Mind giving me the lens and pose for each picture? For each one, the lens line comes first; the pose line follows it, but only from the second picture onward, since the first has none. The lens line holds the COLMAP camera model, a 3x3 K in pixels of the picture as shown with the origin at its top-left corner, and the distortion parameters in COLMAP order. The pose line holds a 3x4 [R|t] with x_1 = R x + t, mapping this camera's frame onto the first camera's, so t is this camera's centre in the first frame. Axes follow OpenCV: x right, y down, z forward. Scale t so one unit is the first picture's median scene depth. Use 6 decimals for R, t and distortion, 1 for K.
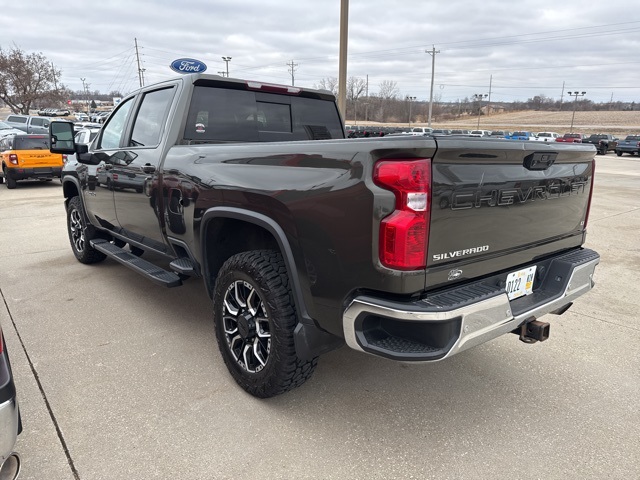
lens RADIAL K [[457.4, 0, 321.2], [0, 457.4, 234.4], [0, 0, 1]] dist [0.013071, -0.004240]
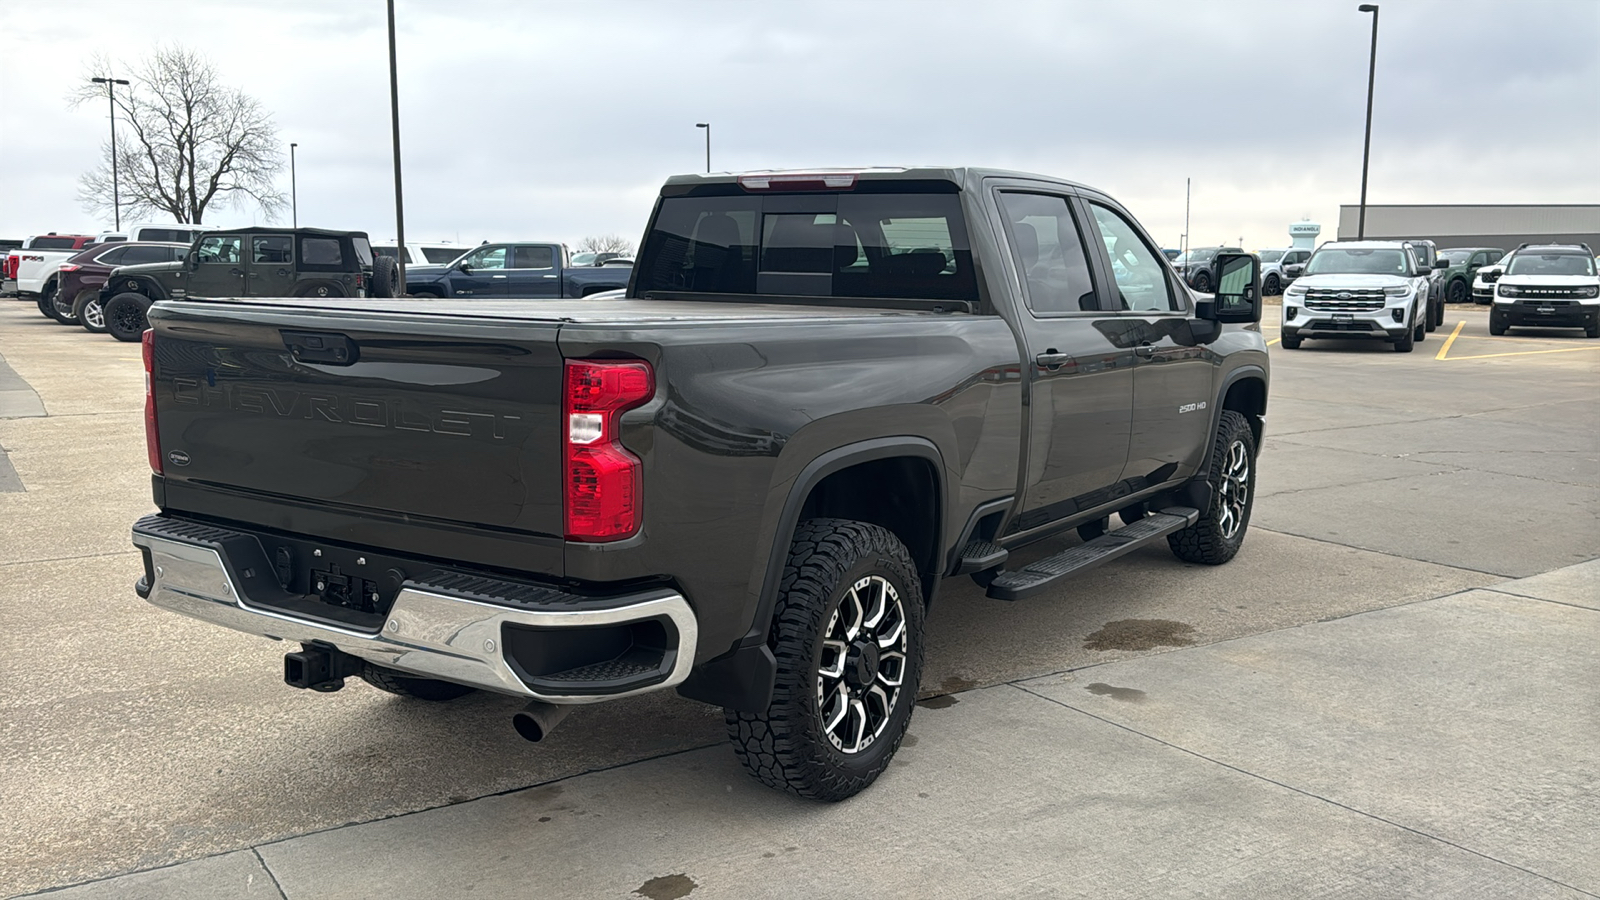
lens RADIAL K [[1366.7, 0, 805.0], [0, 1366.7, 439.6], [0, 0, 1]] dist [0.122689, -0.199420]
pose [[0.285842, 0.116829, -0.951128, 1.981335], [-0.180989, 0.981259, 0.066138, -0.238083], [0.941030, 0.153238, 0.301630, 0.957205]]
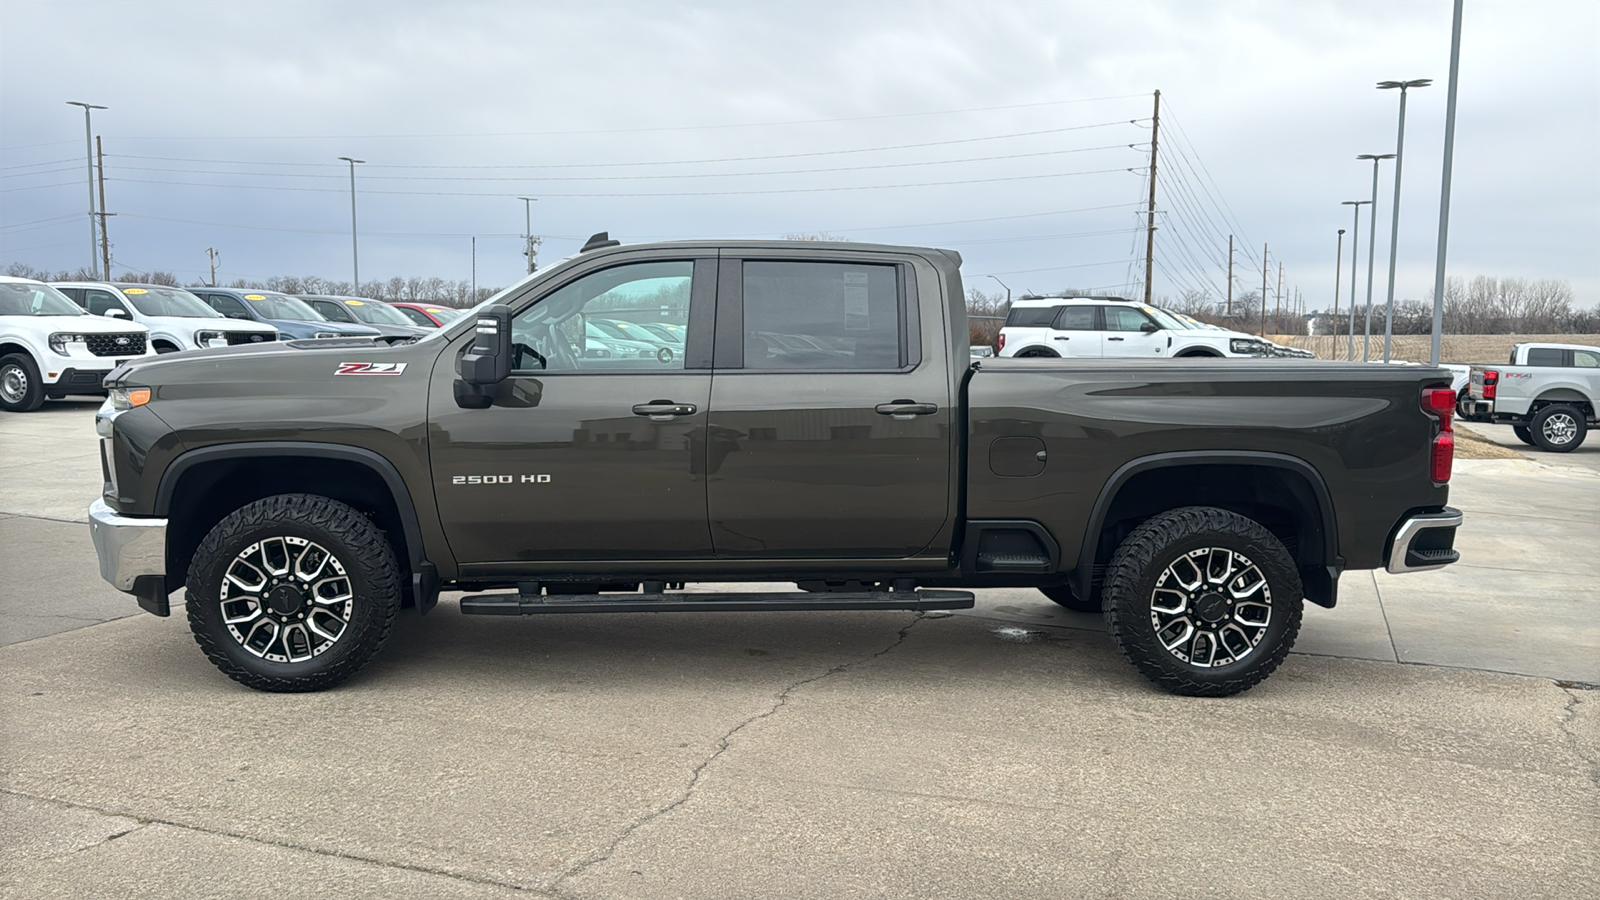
lens RADIAL K [[1366.7, 0, 798.4], [0, 1366.7, 449.3], [0, 0, 1]] dist [0.122689, -0.199420]
pose [[0.594721, -0.076040, 0.800328, -2.587052], [0.131500, 0.991310, -0.003532, -0.150439], [-0.793105, 0.107344, 0.599552, 0.139689]]
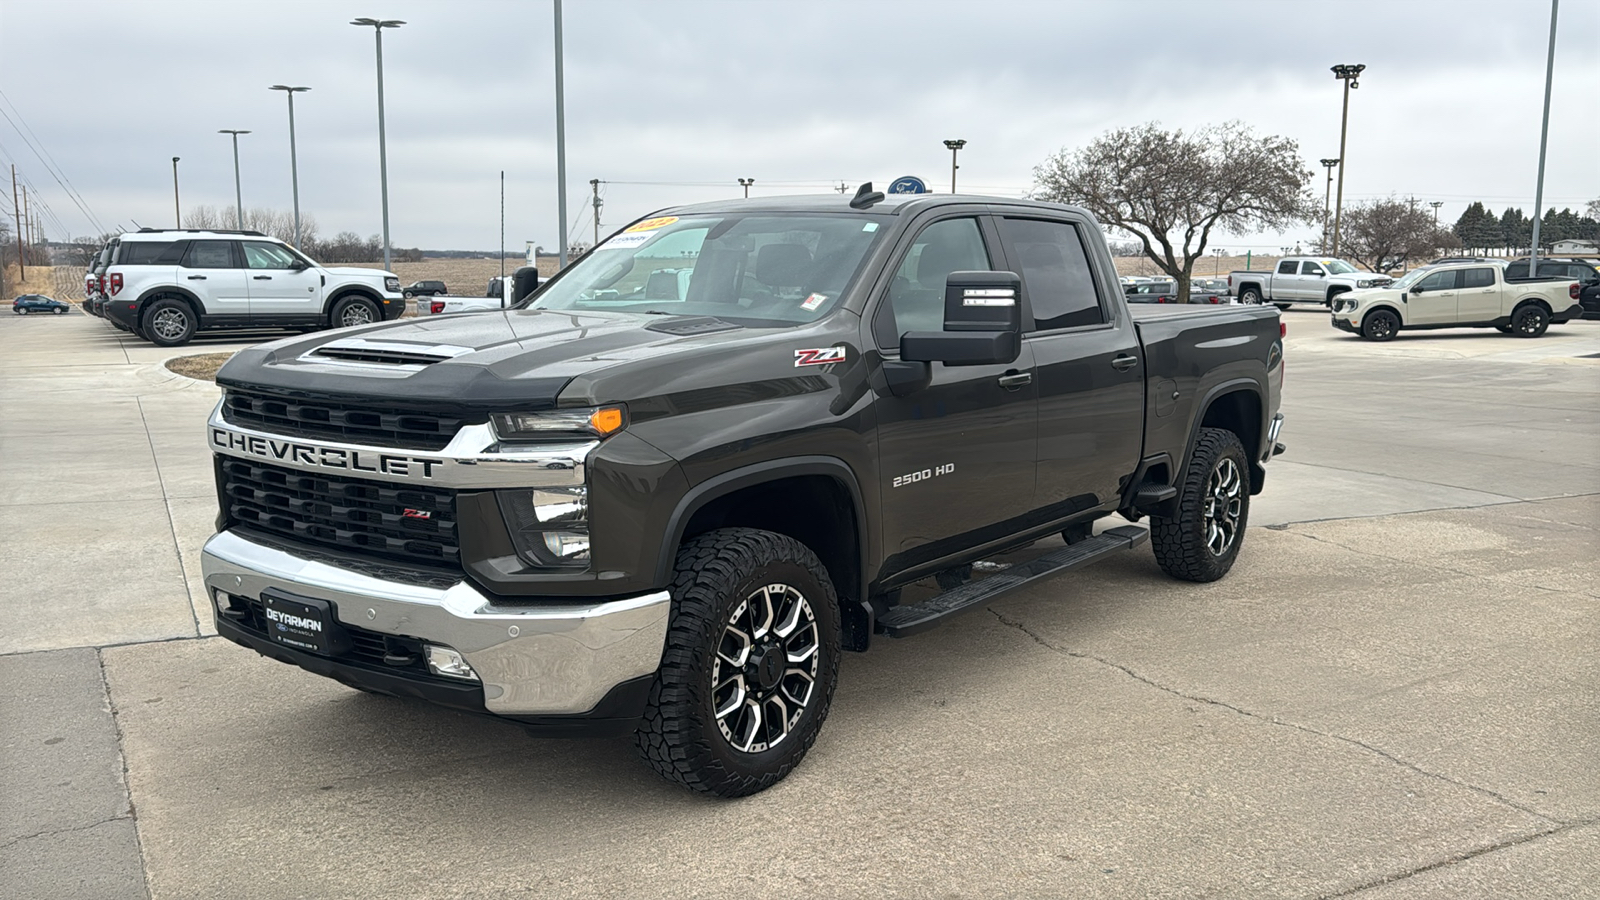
lens RADIAL K [[1366.7, 0, 811.0], [0, 1366.7, 449.7], [0, 0, 1]] dist [0.122689, -0.199420]
pose [[-0.227649, -0.141512, 0.963406, -2.908316], [0.159336, 0.970634, 0.180225, -0.603810], [-0.960619, 0.194533, -0.198416, 2.534751]]
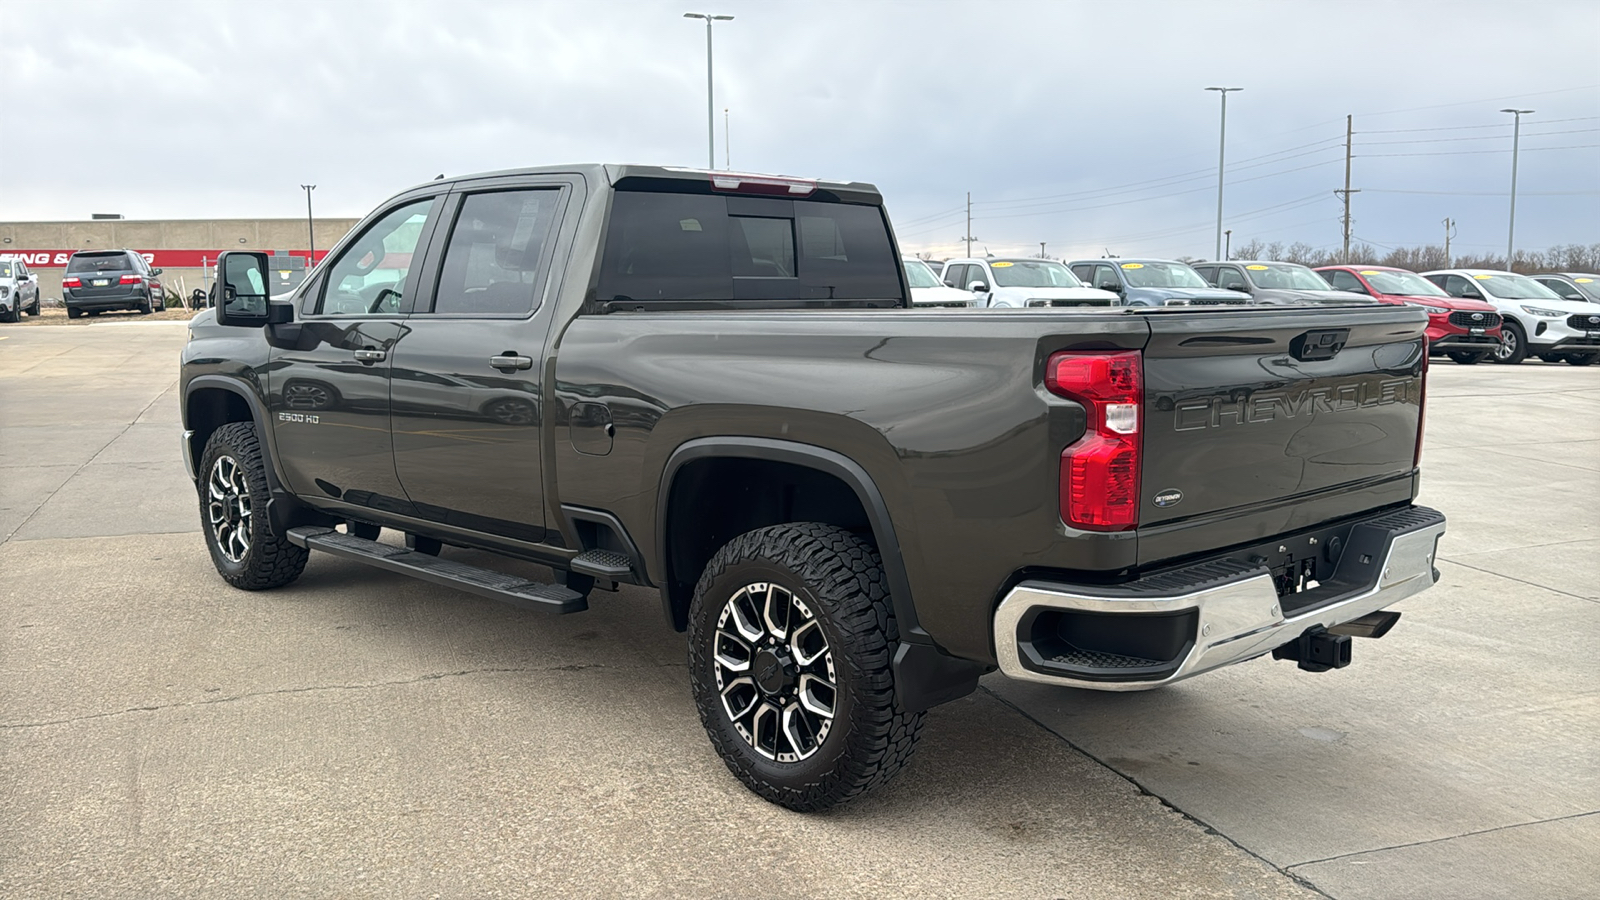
lens RADIAL K [[1366.7, 0, 793.2], [0, 1366.7, 448.6], [0, 0, 1]] dist [0.122689, -0.199420]
pose [[0.998133, -0.019925, 0.057745, -0.245522], [0.023286, 0.998038, -0.058117, 0.047631], [-0.056473, 0.059354, 0.996638, -0.595548]]
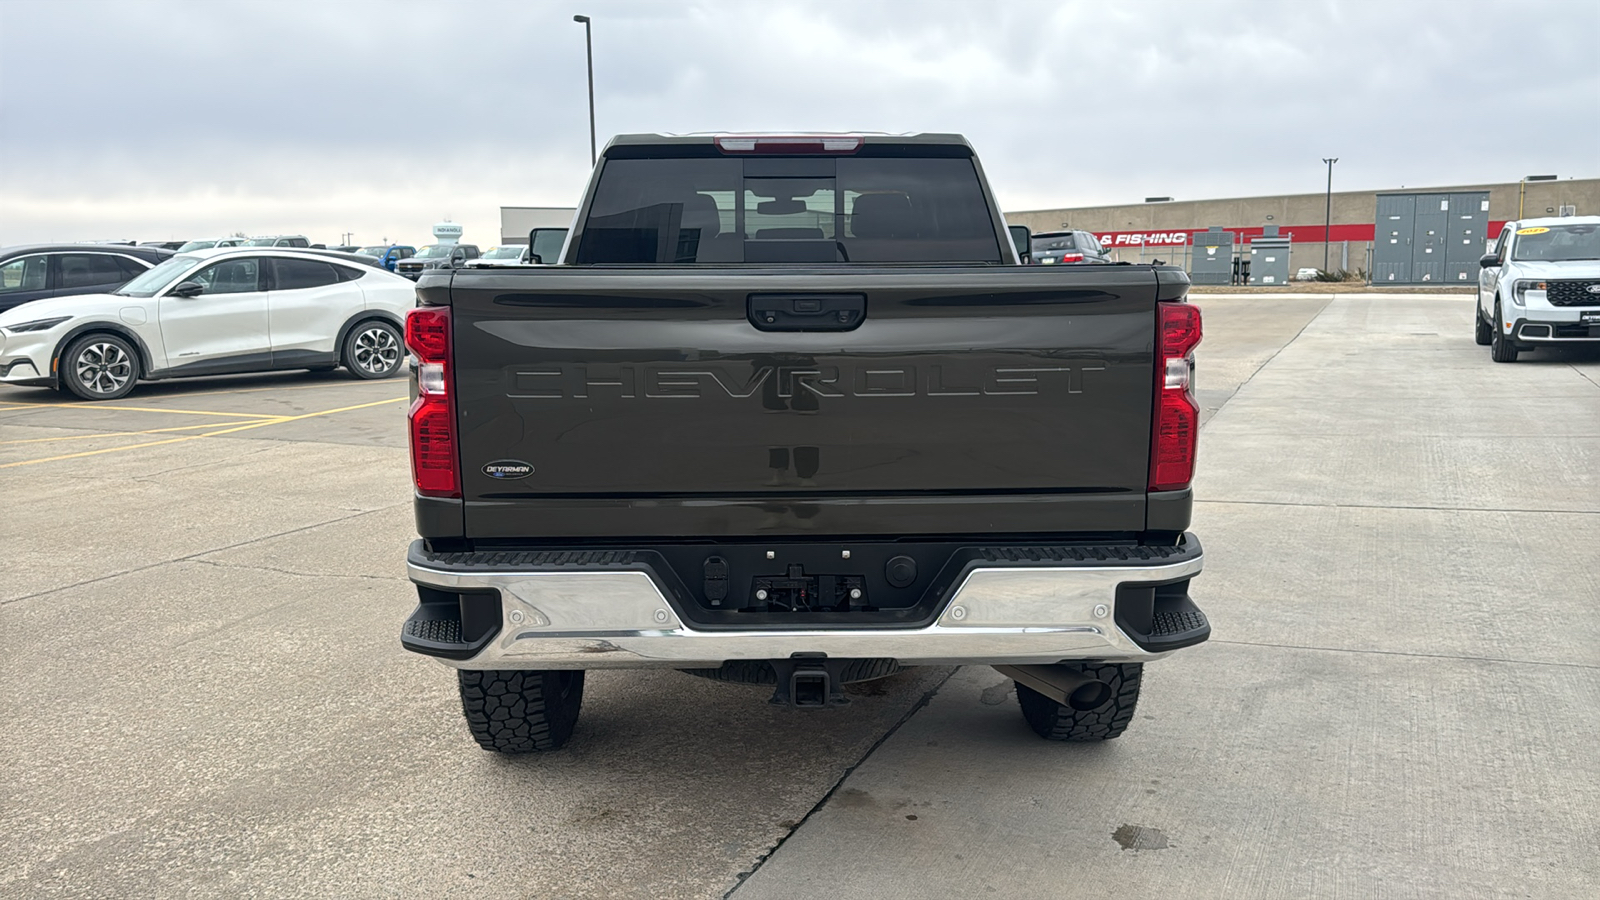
lens RADIAL K [[1366.7, 0, 799.1], [0, 1366.7, 453.0], [0, 0, 1]] dist [0.122689, -0.199420]
pose [[0.777588, 0.069255, -0.624948, 1.207351], [-0.096924, 0.995238, -0.010308, -0.002590], [0.621259, 0.068588, 0.780598, -0.062659]]
